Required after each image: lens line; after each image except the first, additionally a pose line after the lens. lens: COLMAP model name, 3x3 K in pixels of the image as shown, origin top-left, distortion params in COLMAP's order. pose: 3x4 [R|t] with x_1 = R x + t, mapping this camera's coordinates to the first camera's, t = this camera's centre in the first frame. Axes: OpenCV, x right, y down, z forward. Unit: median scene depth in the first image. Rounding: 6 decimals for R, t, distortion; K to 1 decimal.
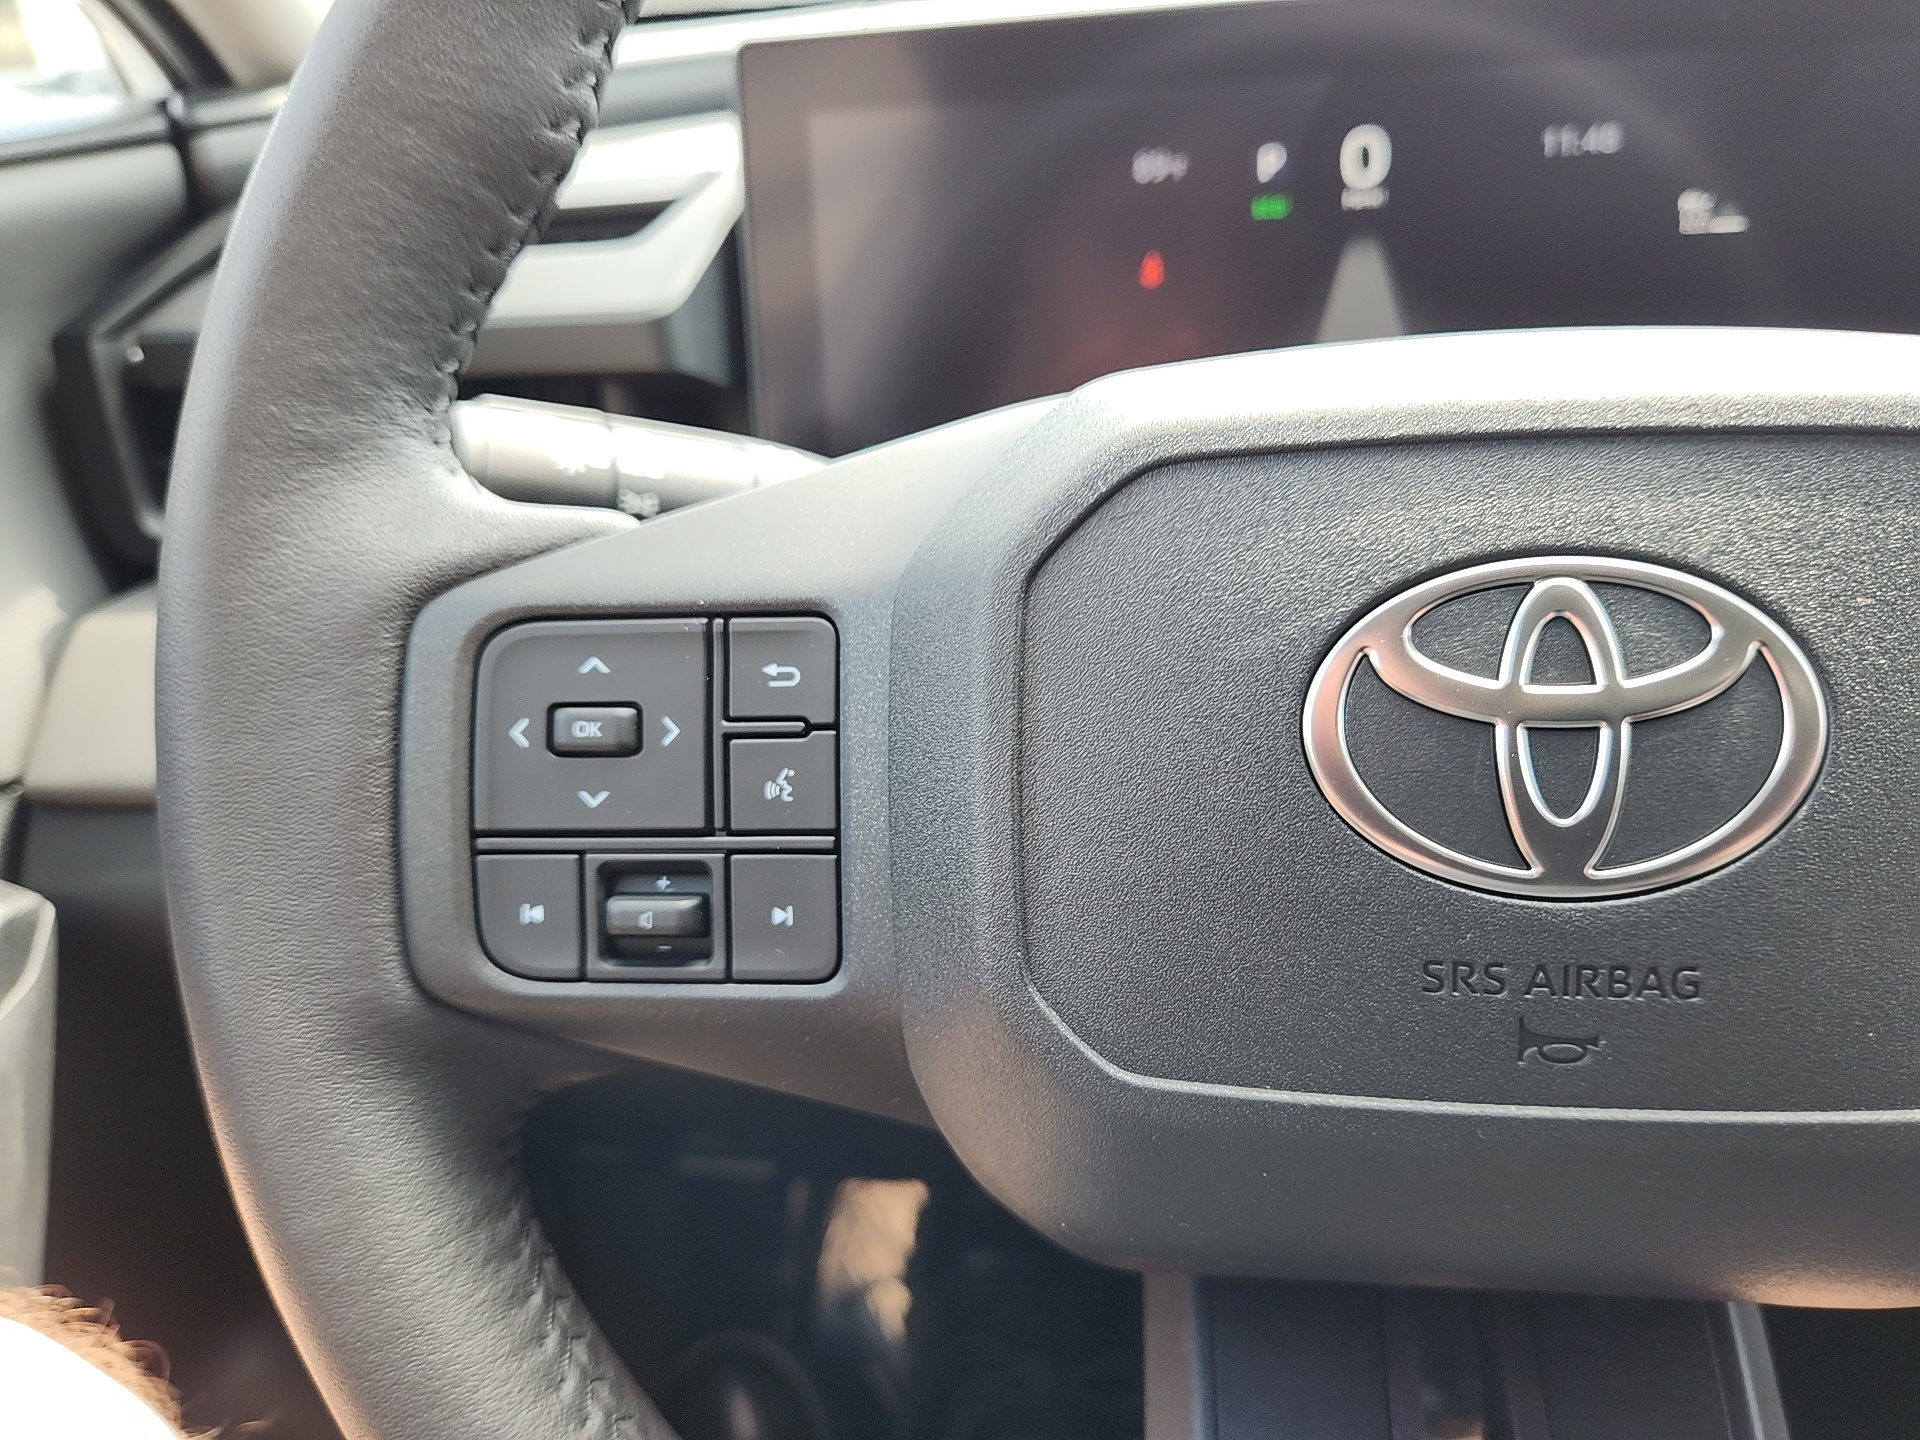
lens RADIAL K [[1397.1, 0, 955.7], [0, 1397.1, 704.5], [0, 0, 1]] dist [0.058901, -0.057144]
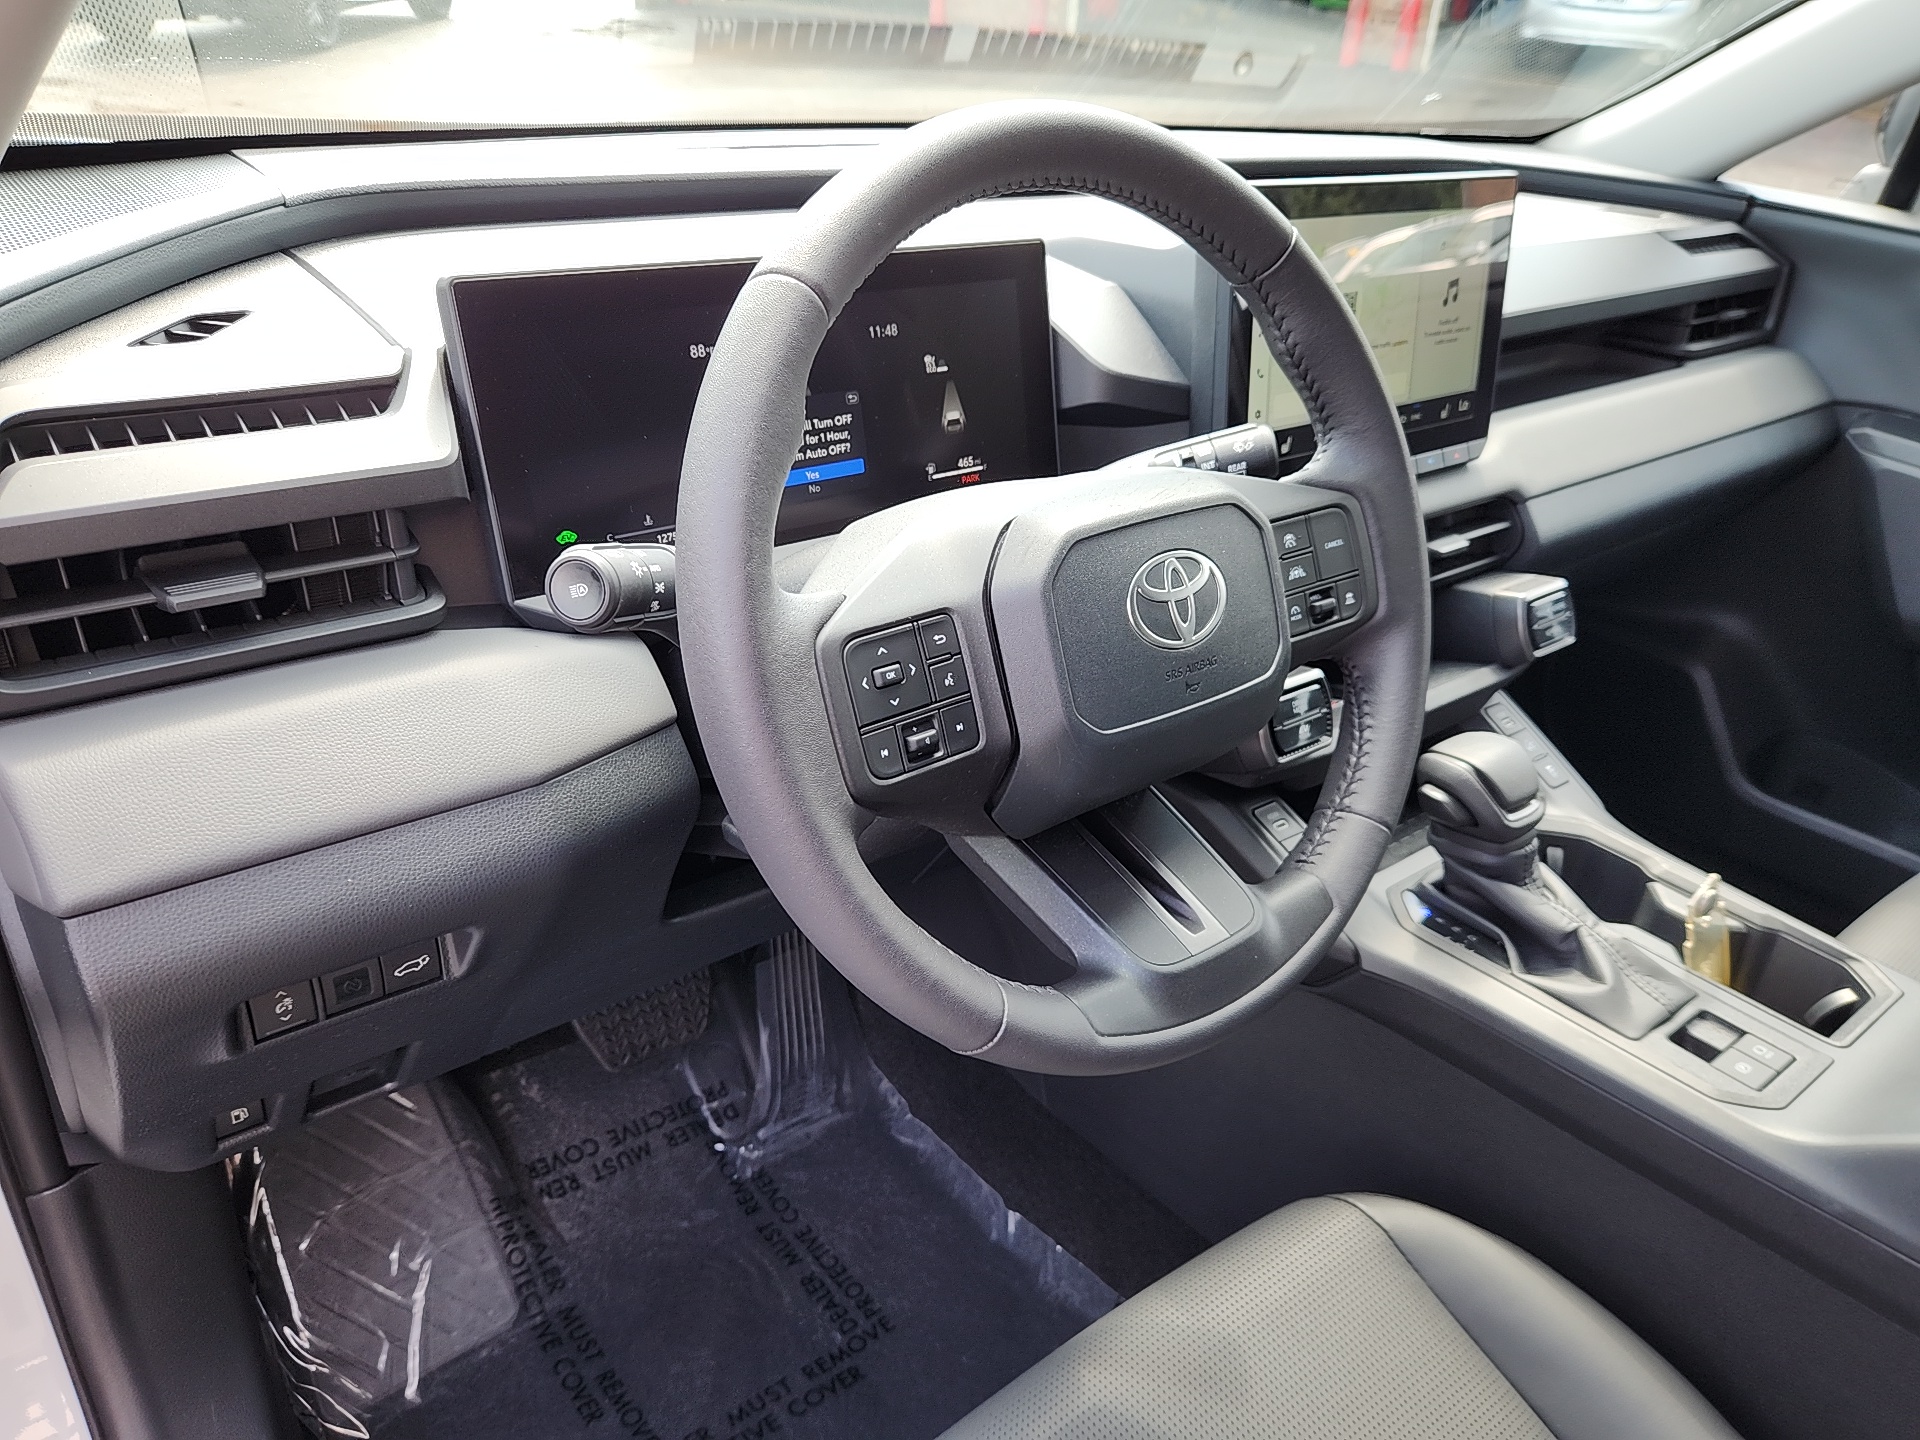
lens RADIAL K [[1397.1, 0, 940.4], [0, 1397.1, 727.7], [0, 0, 1]] dist [0.058901, -0.057144]
pose [[0.710583, -0.243848, 0.660007, -2.409798], [0.208595, 0.968864, 0.133380, -0.266553], [-0.671982, 0.042897, 0.739324, -1.201717]]
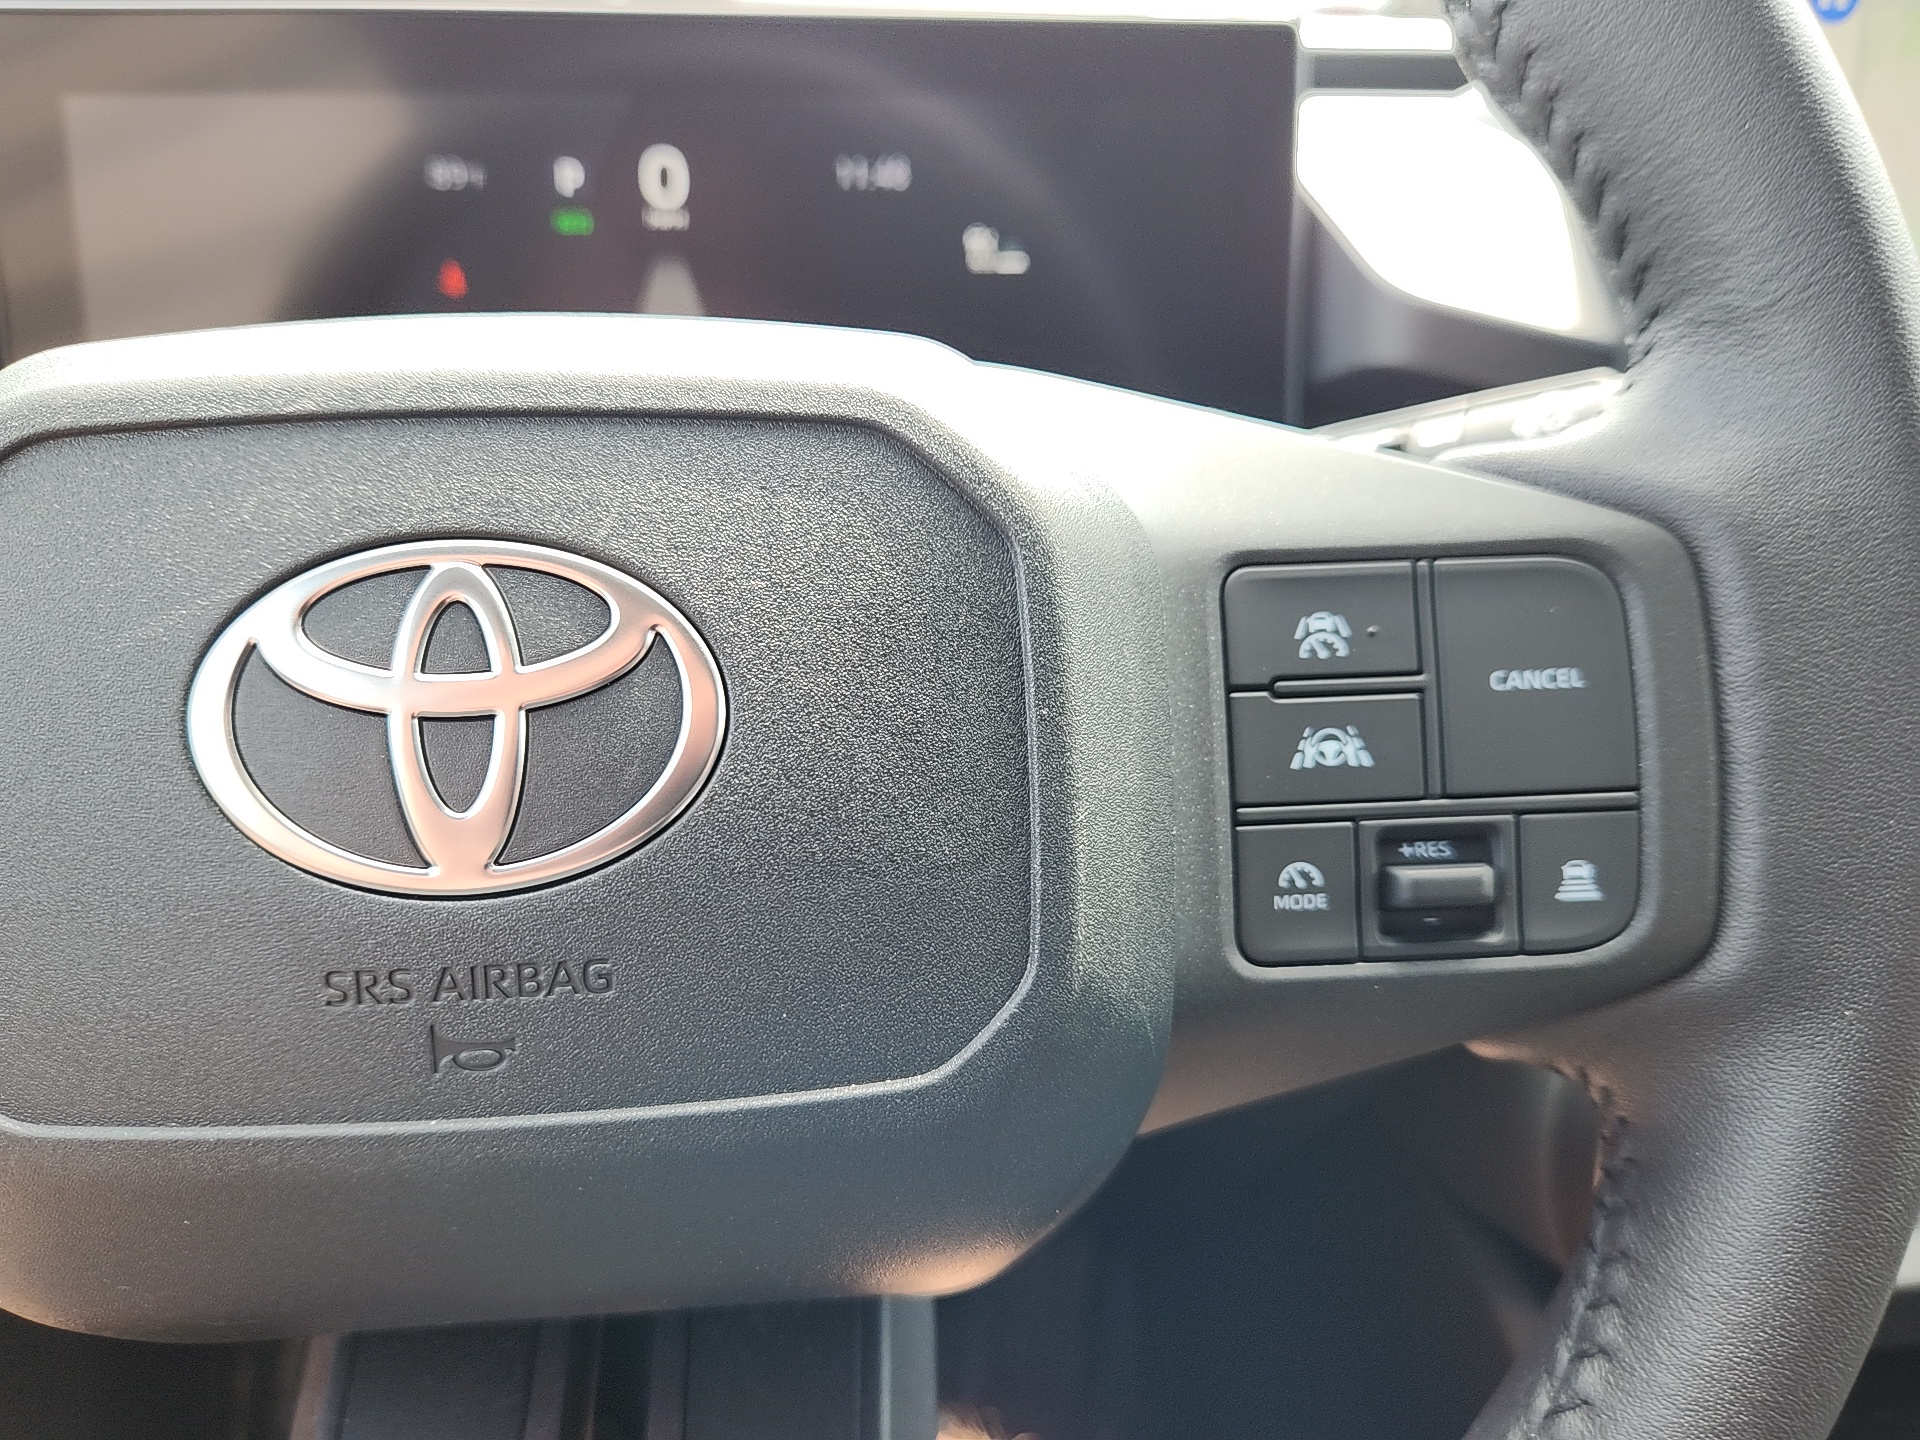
lens RADIAL K [[1397.1, 0, 961.5], [0, 1397.1, 718.7], [0, 0, 1]] dist [0.058901, -0.057144]
pose [[0.978515, -0.023446, 0.204838, 0.560049], [0.029726, 0.999176, -0.027636, 0.053074], [-0.204022, 0.033131, 0.978406, -0.003159]]
